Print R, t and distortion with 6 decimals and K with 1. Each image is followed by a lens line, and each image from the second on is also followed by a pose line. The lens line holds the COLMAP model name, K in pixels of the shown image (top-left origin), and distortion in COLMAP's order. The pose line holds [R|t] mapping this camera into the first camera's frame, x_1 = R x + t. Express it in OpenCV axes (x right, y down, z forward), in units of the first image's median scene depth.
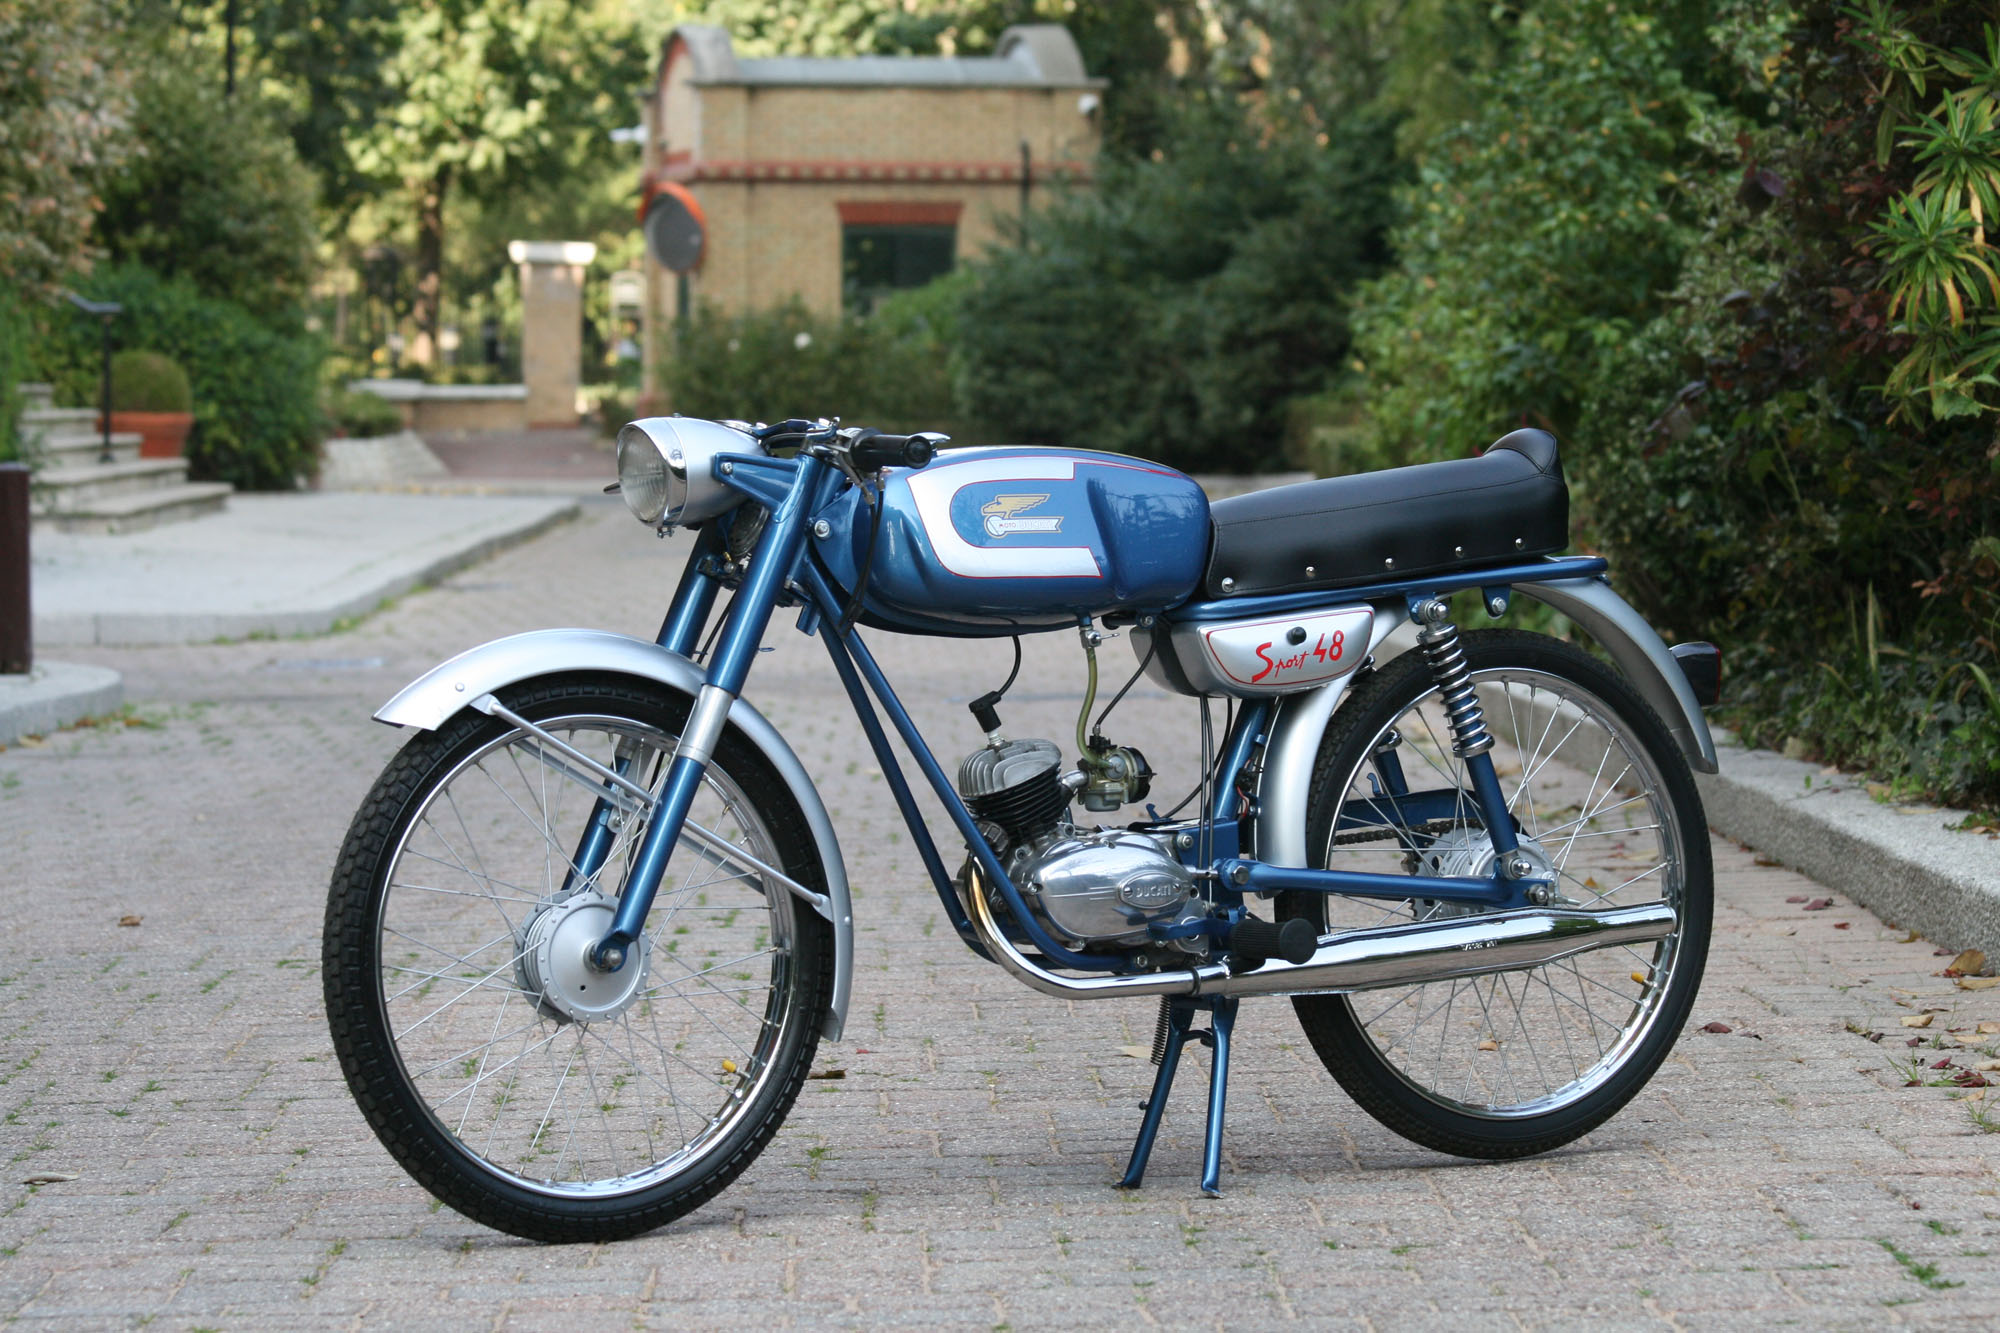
lens RADIAL K [[8265.1, 0, 1002.6], [0, 8265.1, 665.4], [0, 0, 1]] dist [-0.263755, 0.000000]
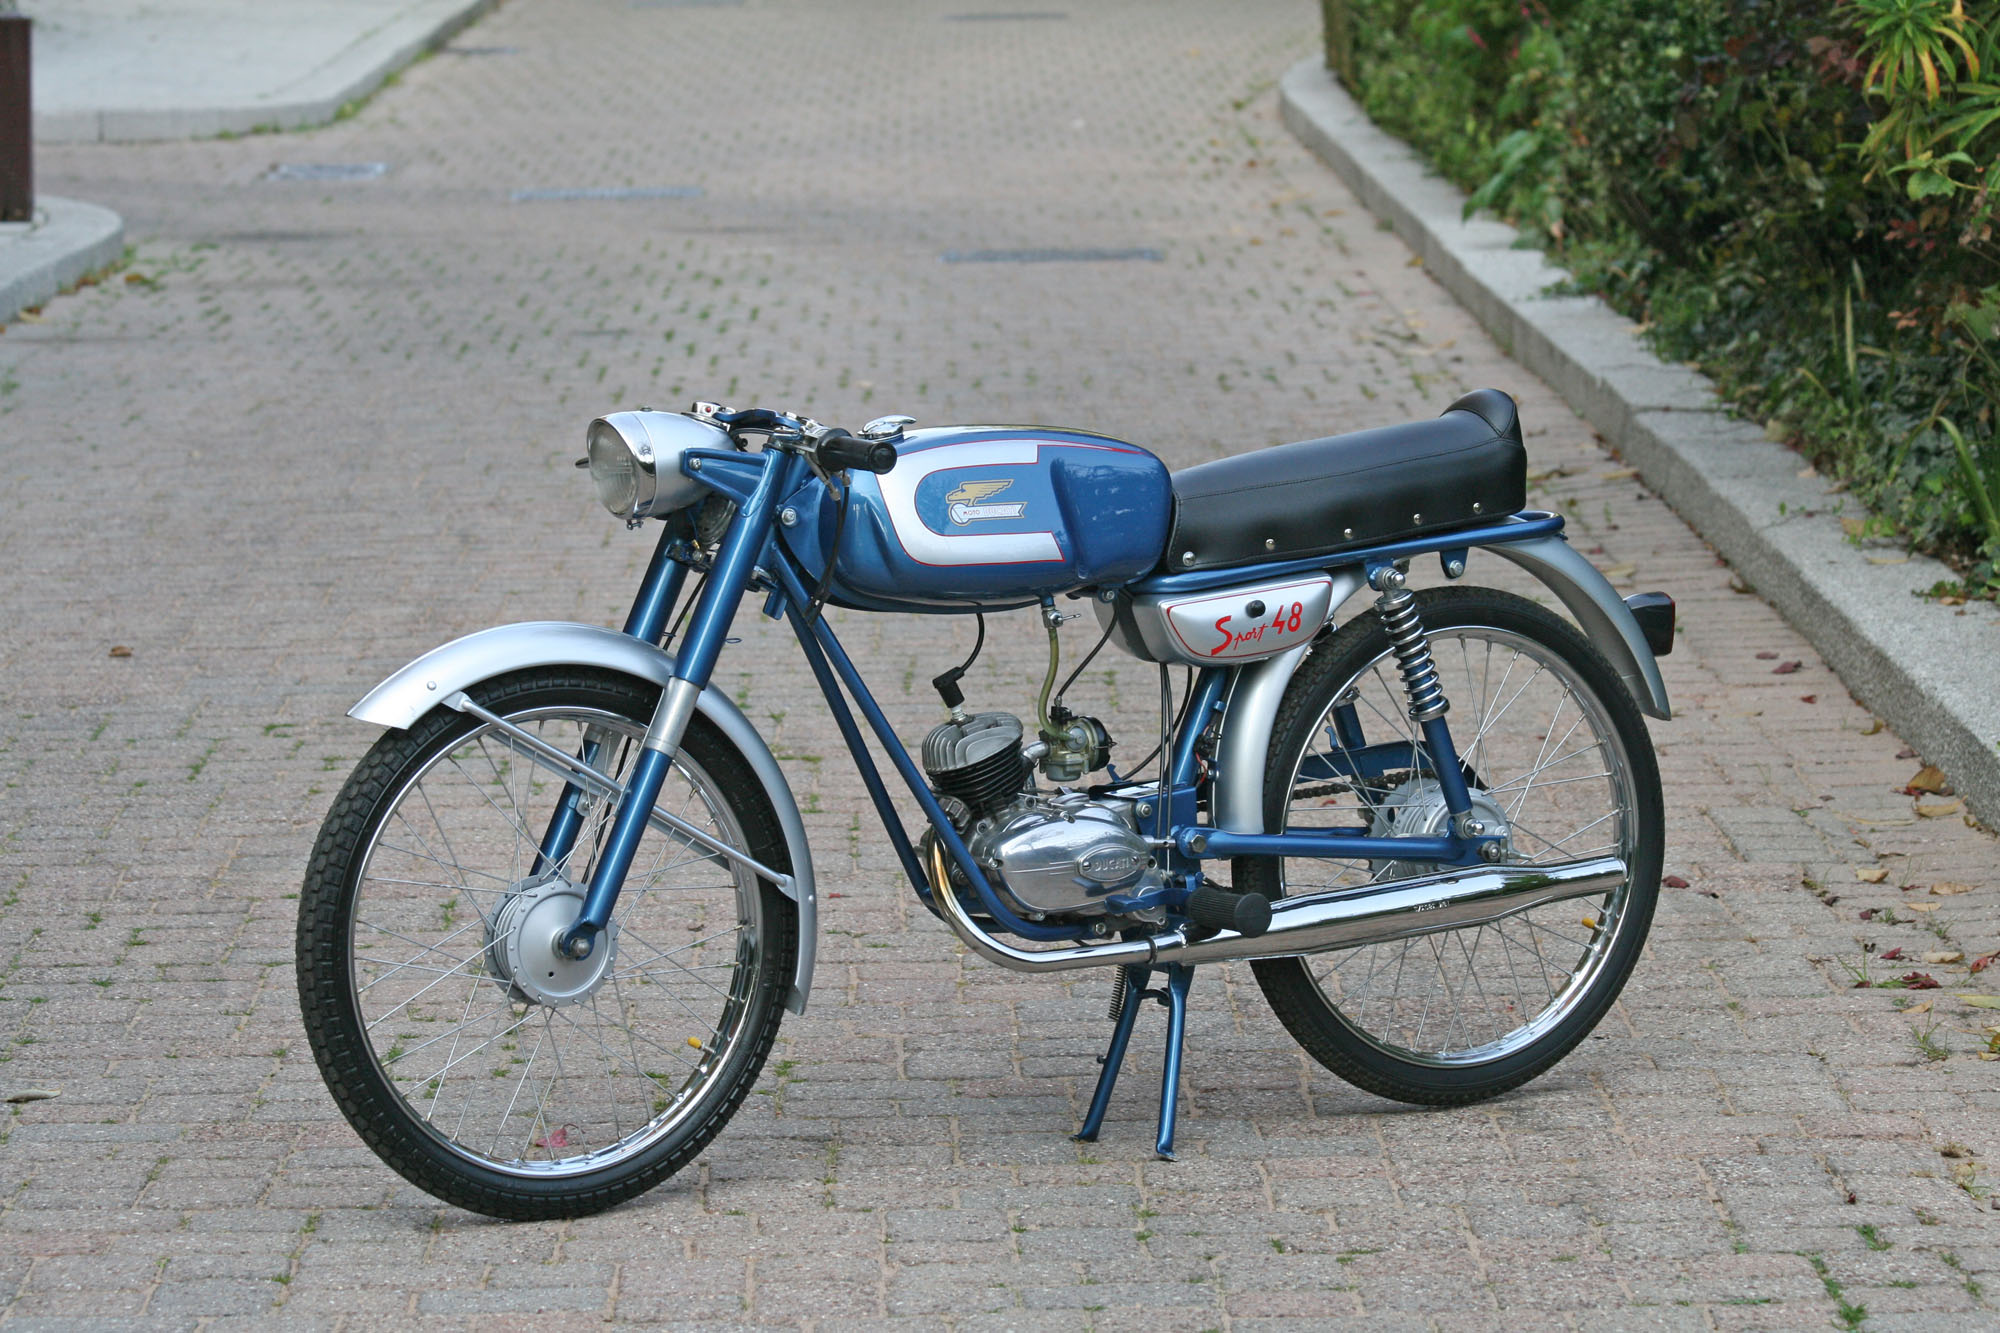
lens RADIAL K [[8265.1, 0, 996.2], [0, 8265.1, 667.1], [0, 0, 1]] dist [-0.263755, 0.000000]
pose [[0.999959, 0.008985, -0.001381, 0.005074], [-0.008858, 0.997215, 0.074055, -0.071363], [0.002043, -0.074039, 0.997253, -0.016050]]
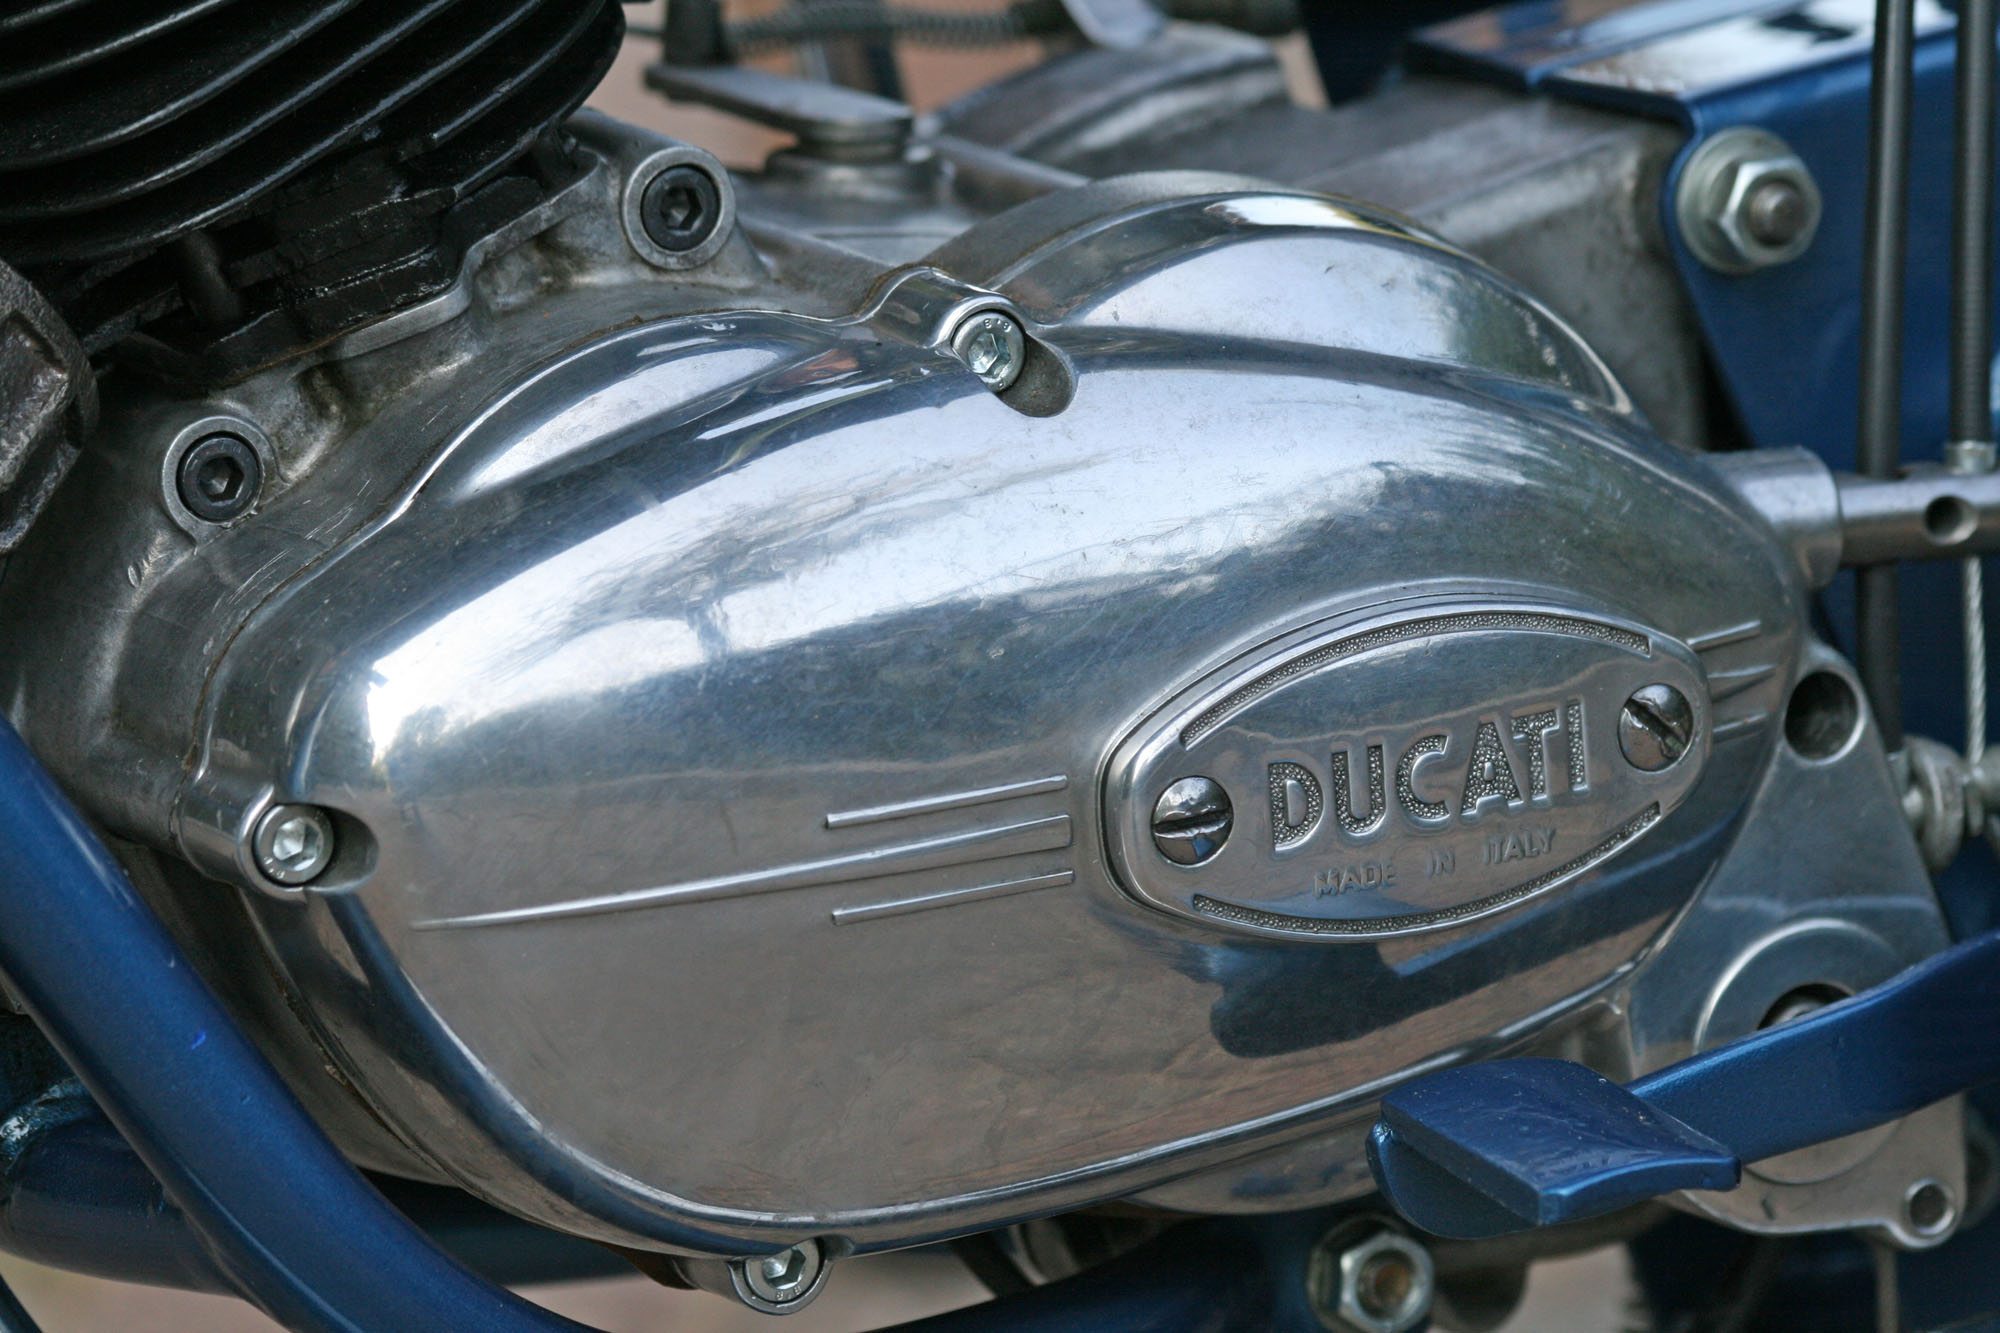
lens RADIAL K [[10259.3, 0, 1000.3], [0, 10259.3, 666.8], [0, 0, 1]] dist [0.367161, 0.000000]
pose [[0.995972, -0.015221, -0.088366, 0.024173], [0.032996, 0.978551, 0.203345, -0.001996], [0.083375, -0.205441, 0.975112, 0.853621]]
